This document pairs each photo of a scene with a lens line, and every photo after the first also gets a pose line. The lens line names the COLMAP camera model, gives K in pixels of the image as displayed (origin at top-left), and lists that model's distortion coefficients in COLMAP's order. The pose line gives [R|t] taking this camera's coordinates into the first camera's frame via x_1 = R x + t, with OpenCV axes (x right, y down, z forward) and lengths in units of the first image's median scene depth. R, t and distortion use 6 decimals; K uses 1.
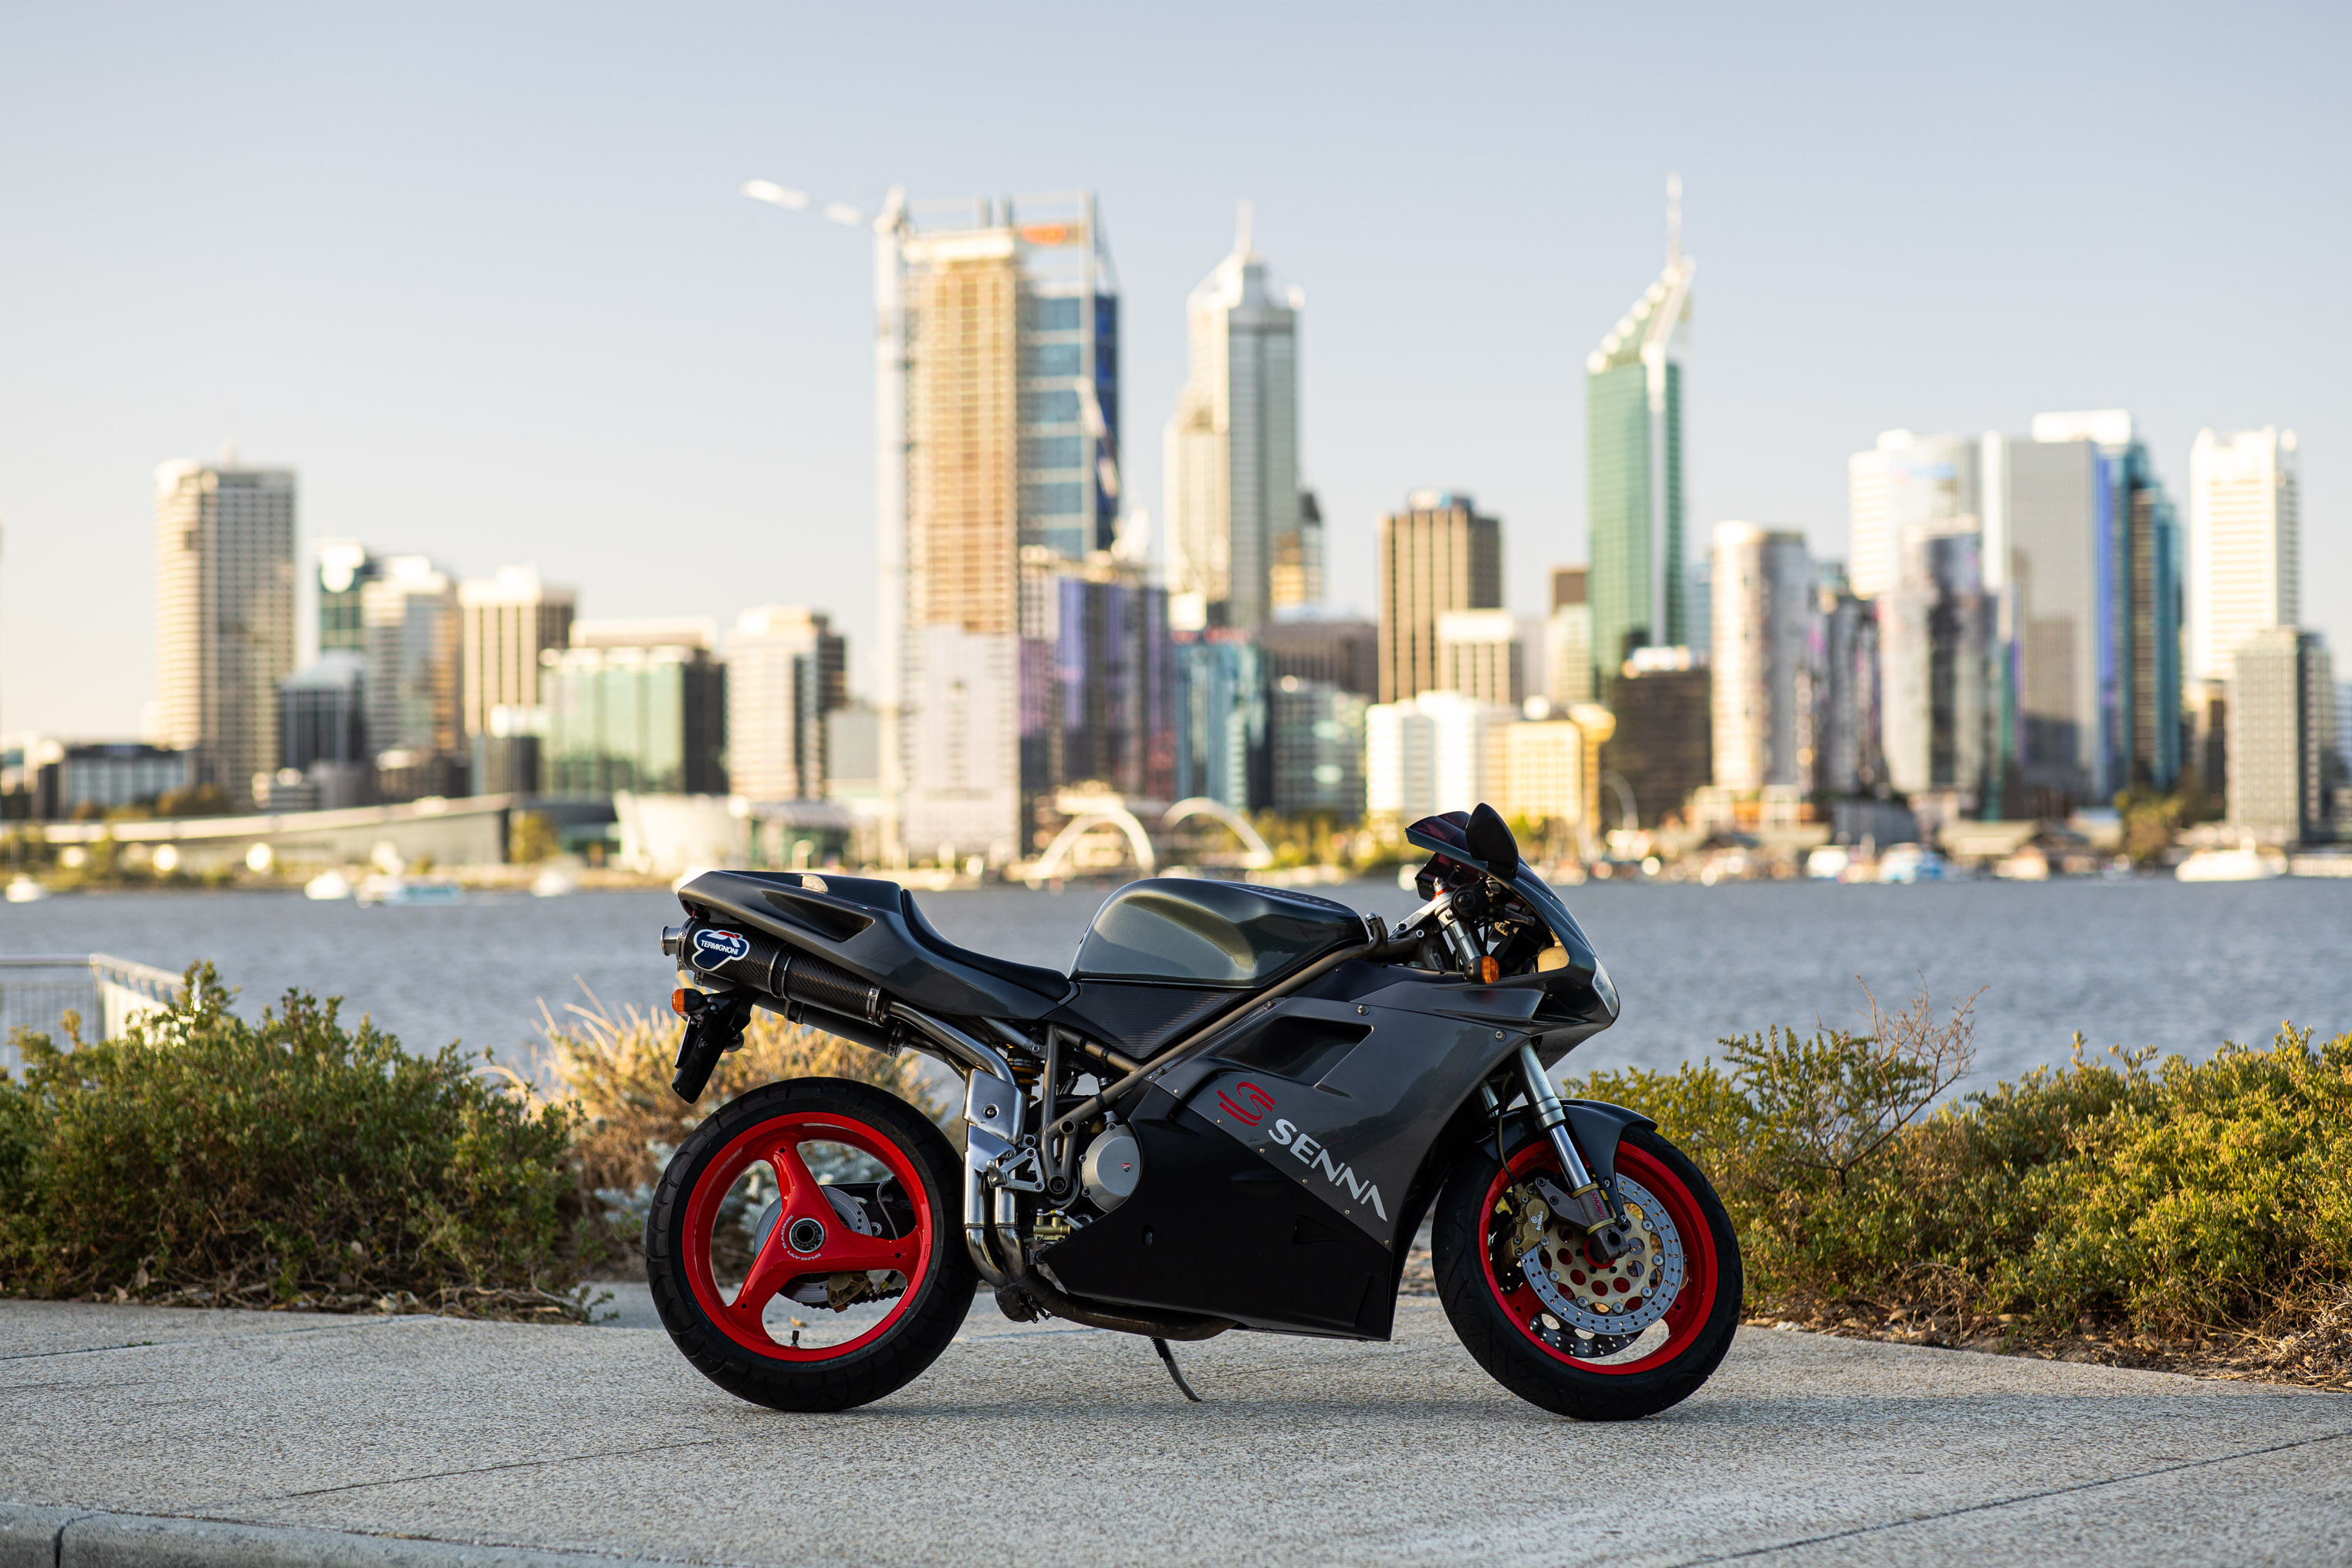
lens RADIAL K [[5657.7, 0, 1256.7], [0, 5657.7, 838.0], [0, 0, 1]] dist [0.018969, 0.000000]
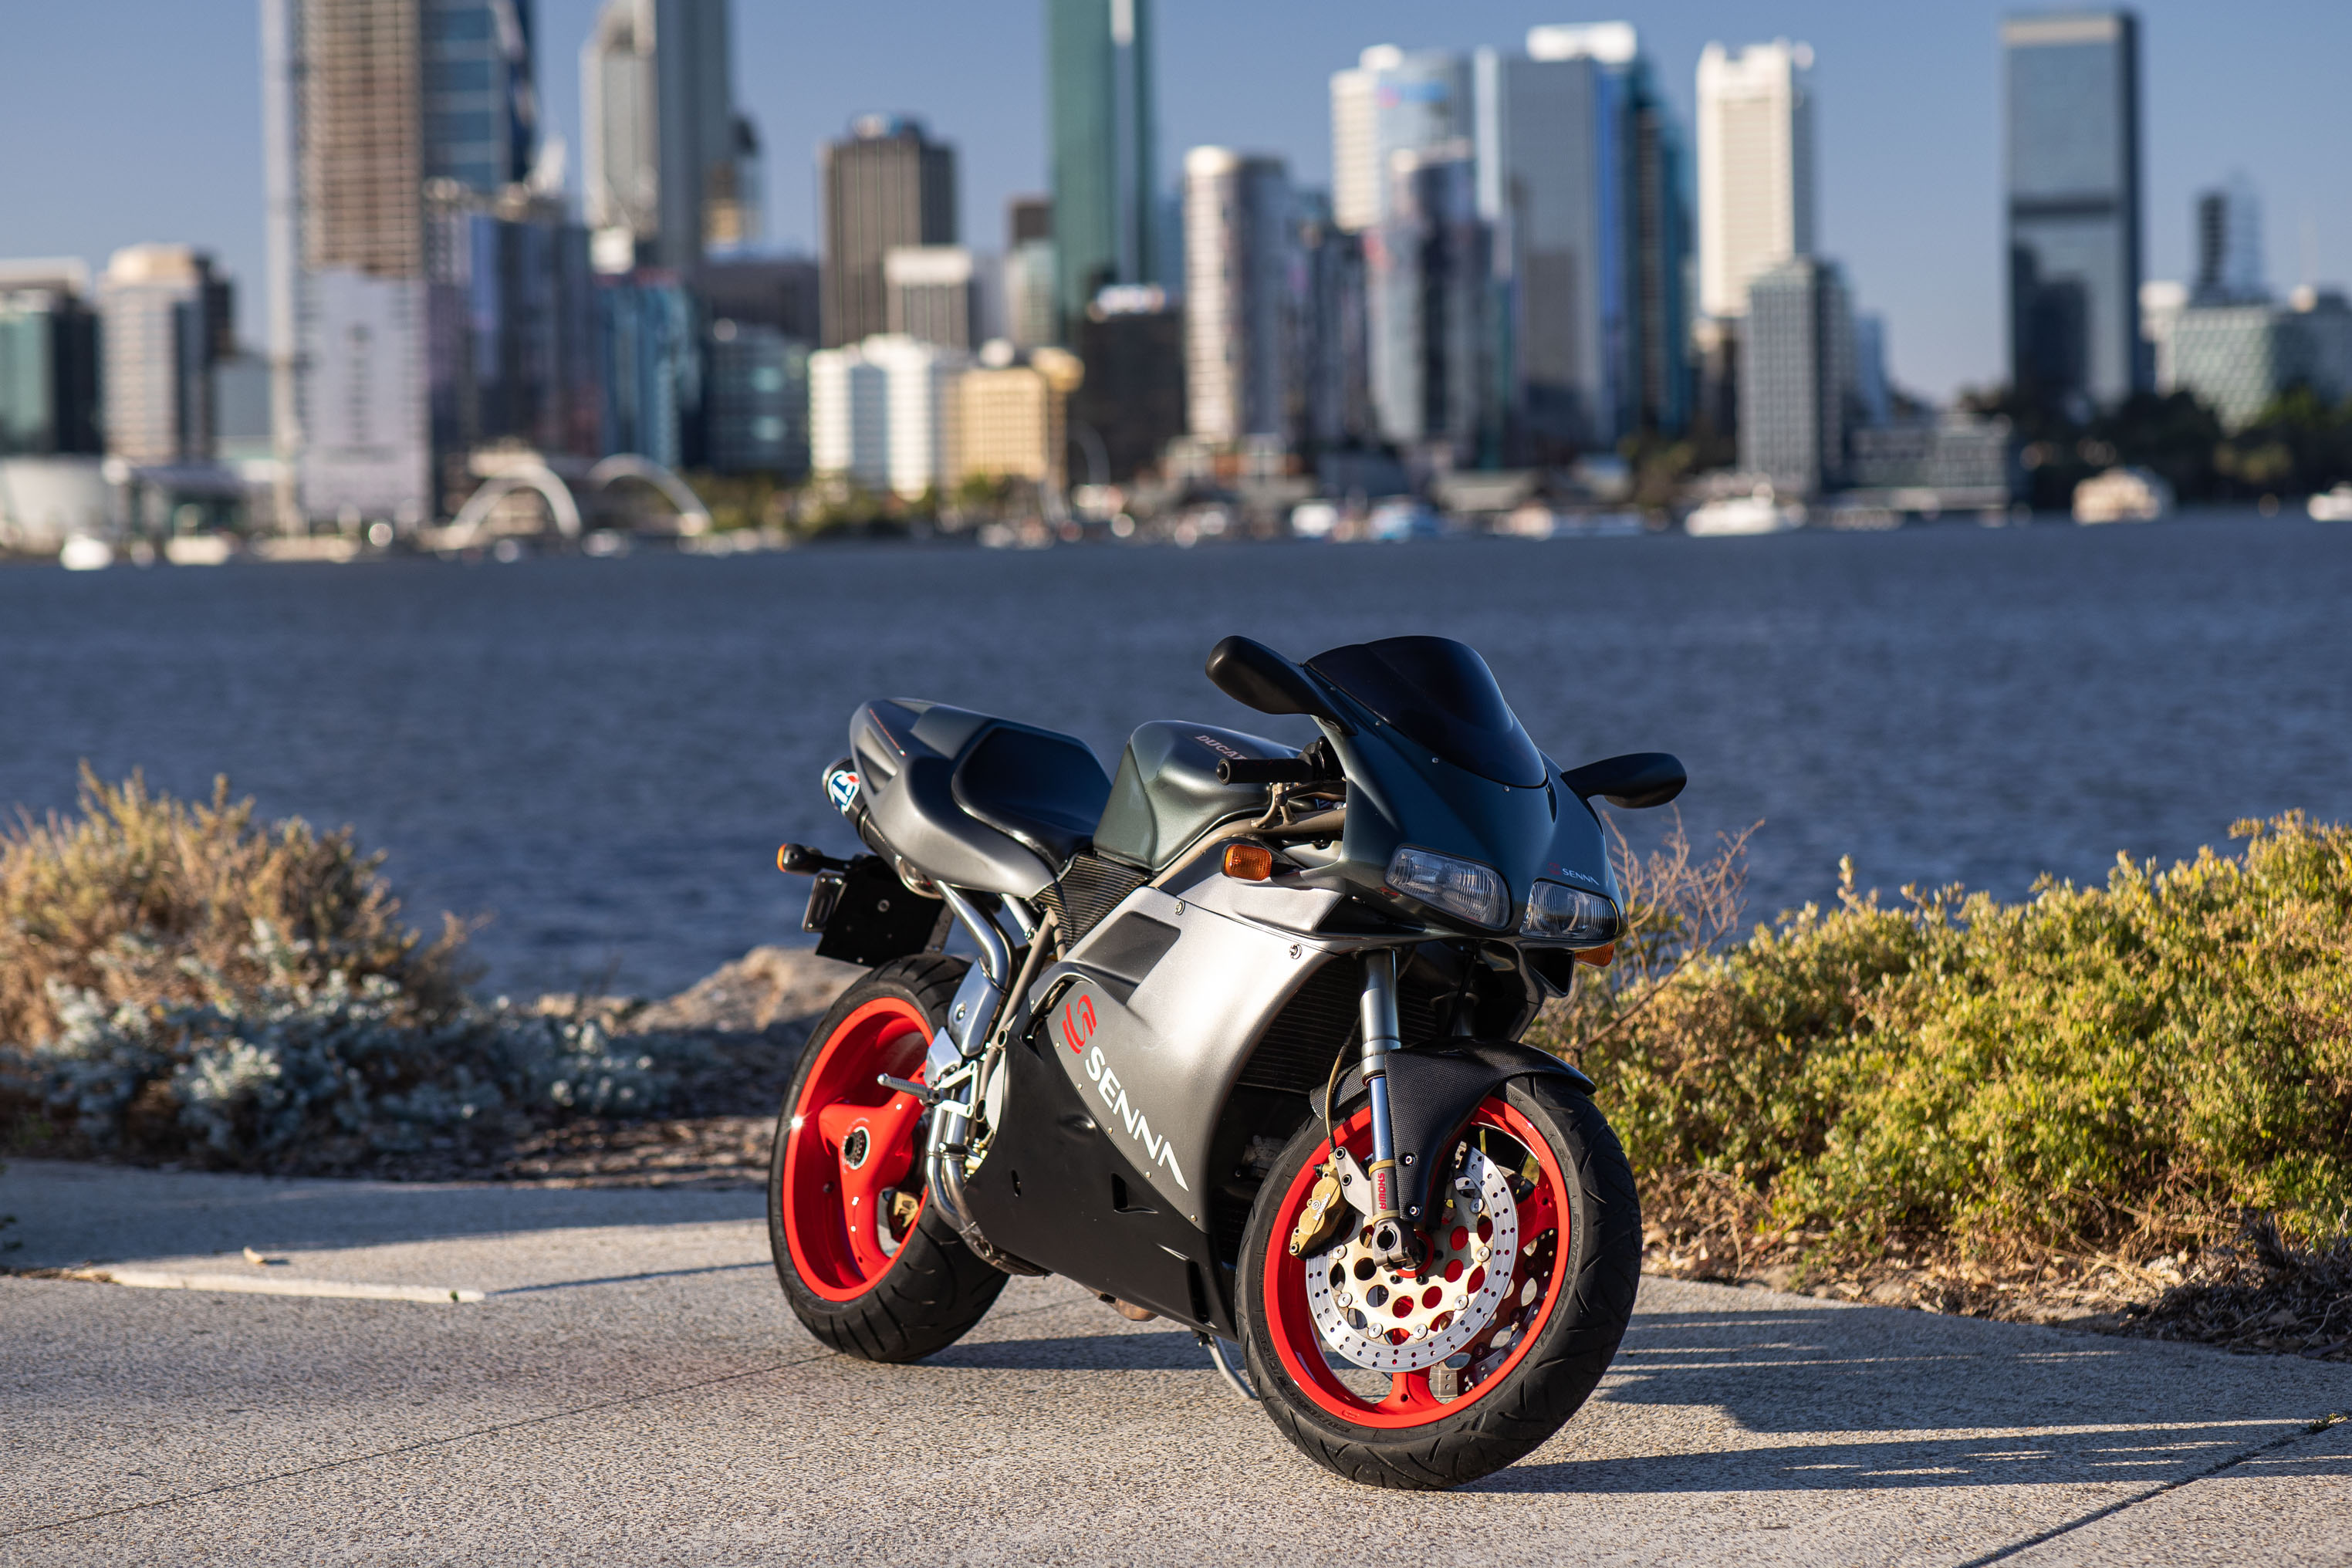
lens RADIAL K [[6045.3, 0, 1180.4], [0, 6045.3, 800.3], [0, 0, 1]] dist [-0.025314, 0.000000]
pose [[0.996446, -0.014719, 0.082938, -0.021340], [0.010289, 0.998510, 0.053593, -0.021492], [-0.083604, -0.052549, 0.995113, 0.152176]]
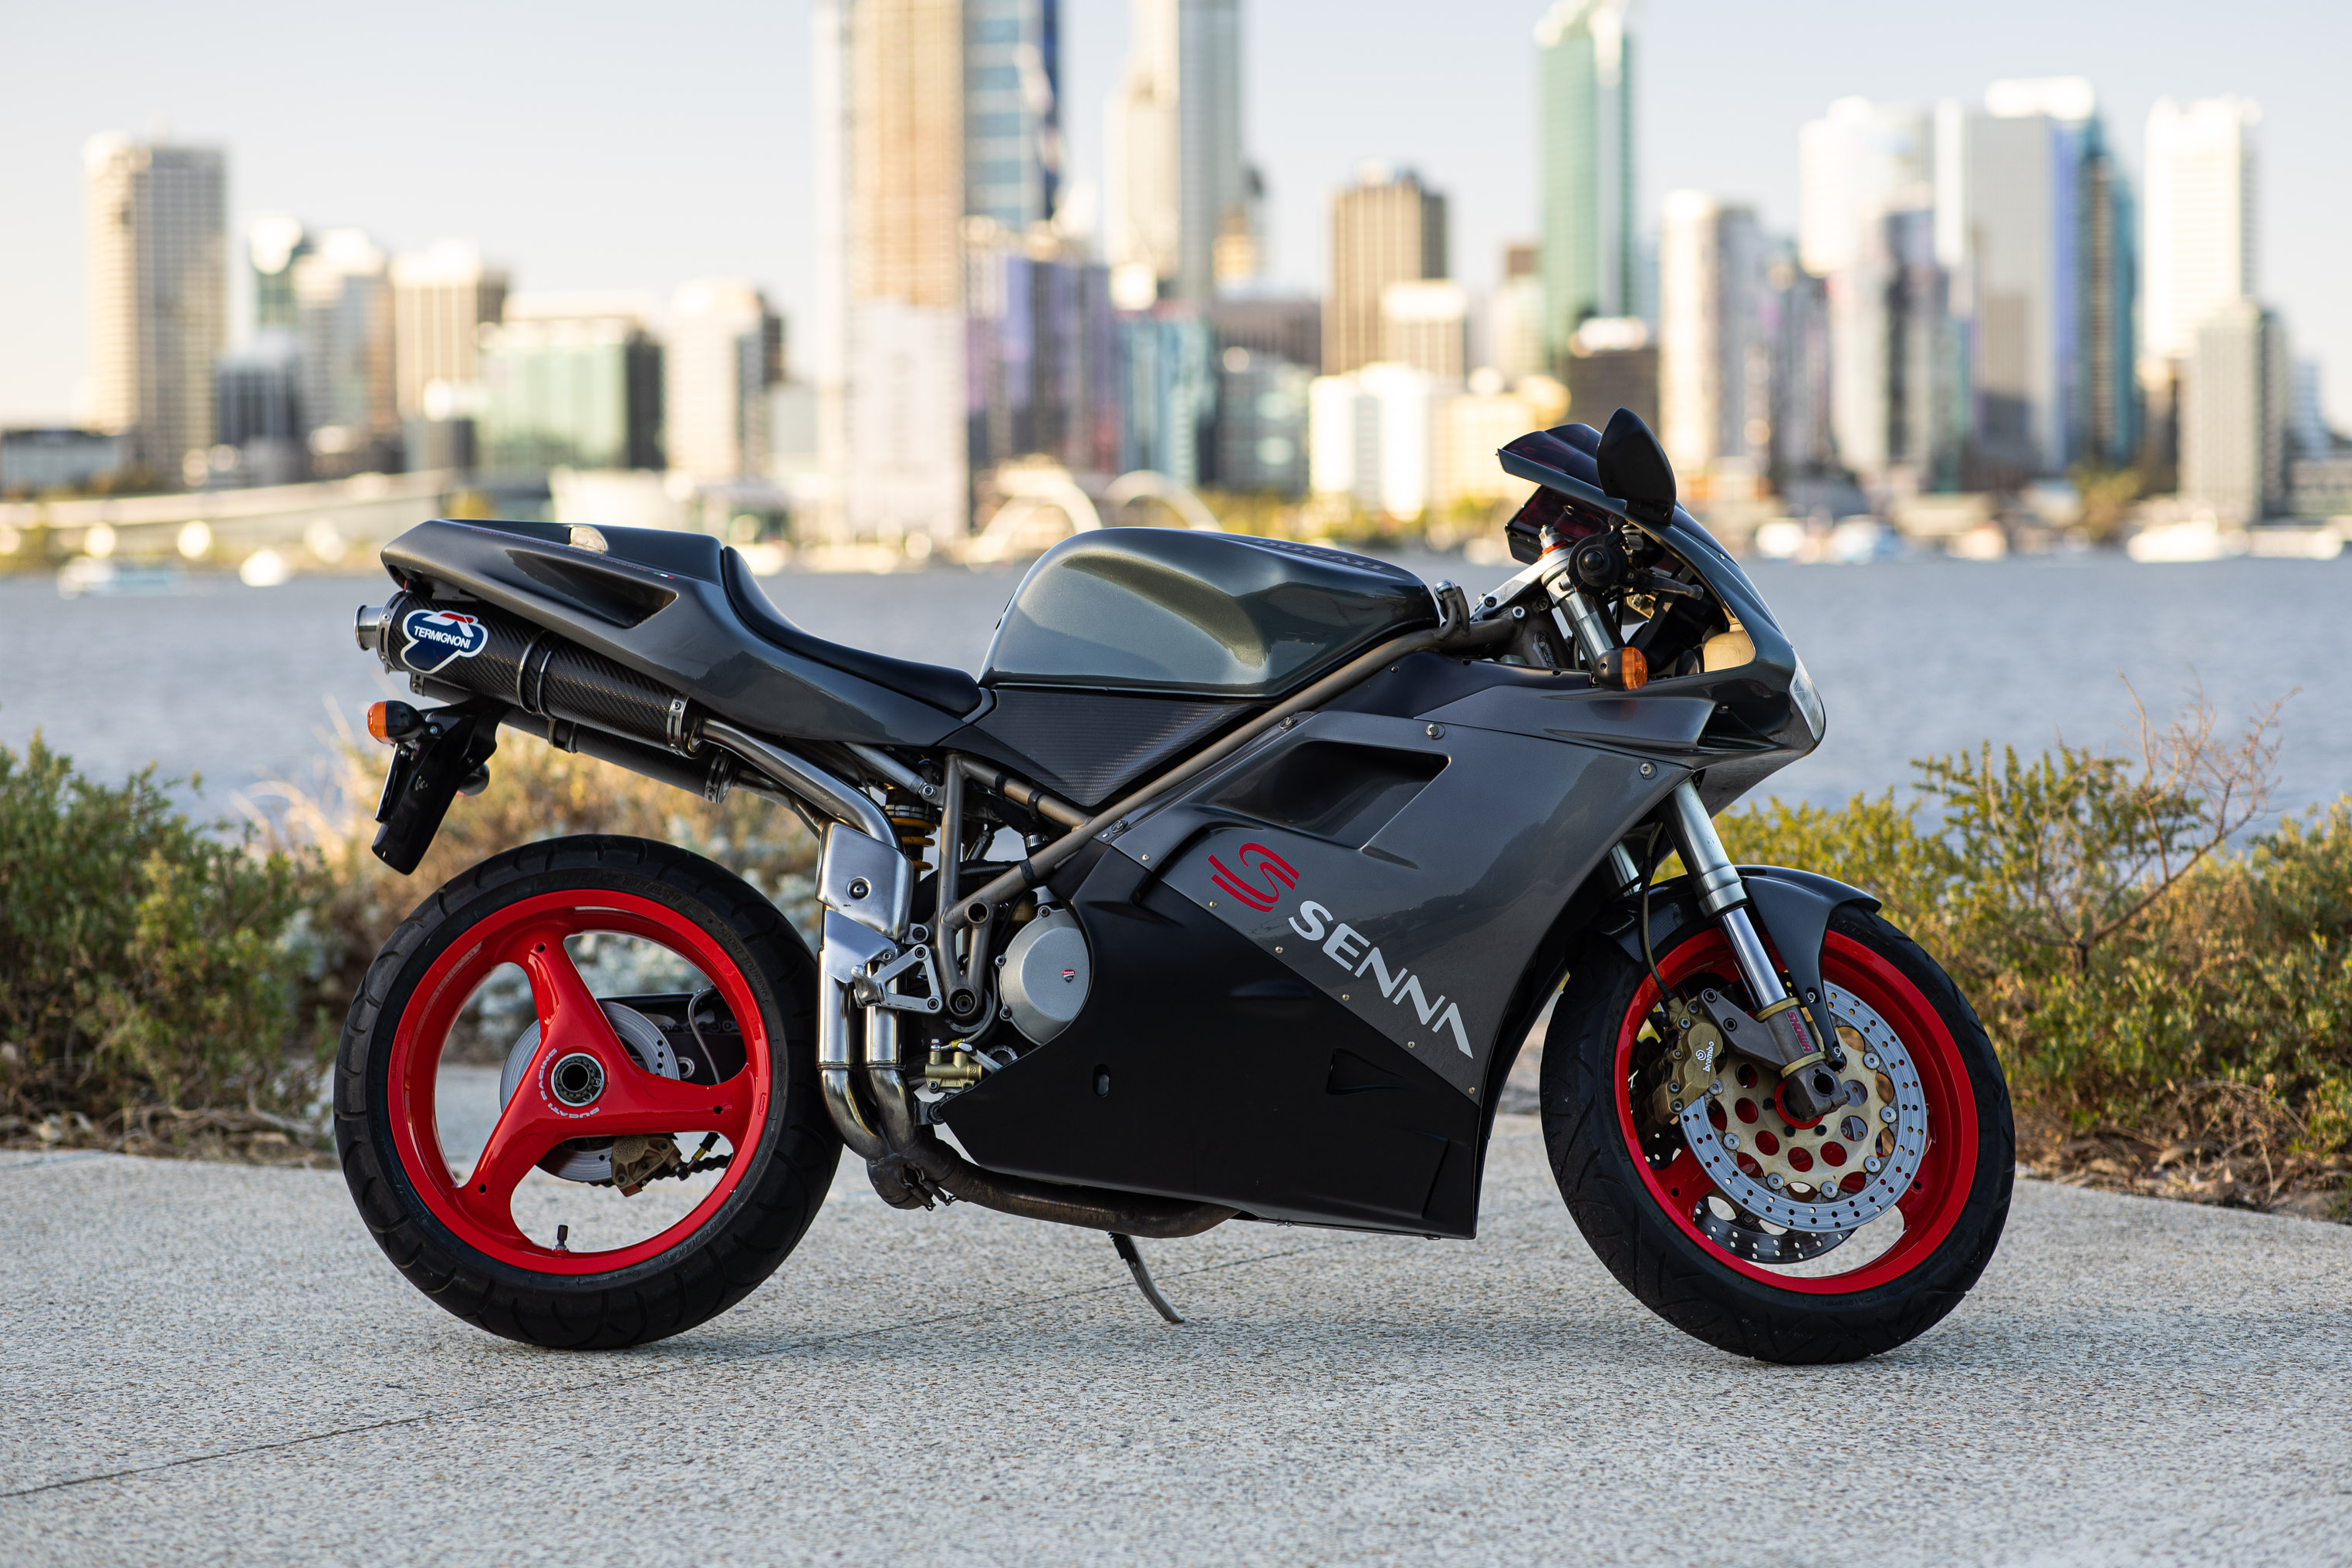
lens RADIAL K [[5657.7, 0, 1186.1], [0, 5657.7, 770.2], [0, 0, 1]] dist [0.018969, 0.000000]
pose [[0.999988, -0.003407, -0.003542, -0.005705], [0.003559, 0.999025, 0.044003, 0.005029], [0.003388, -0.044015, 0.999025, 0.280834]]
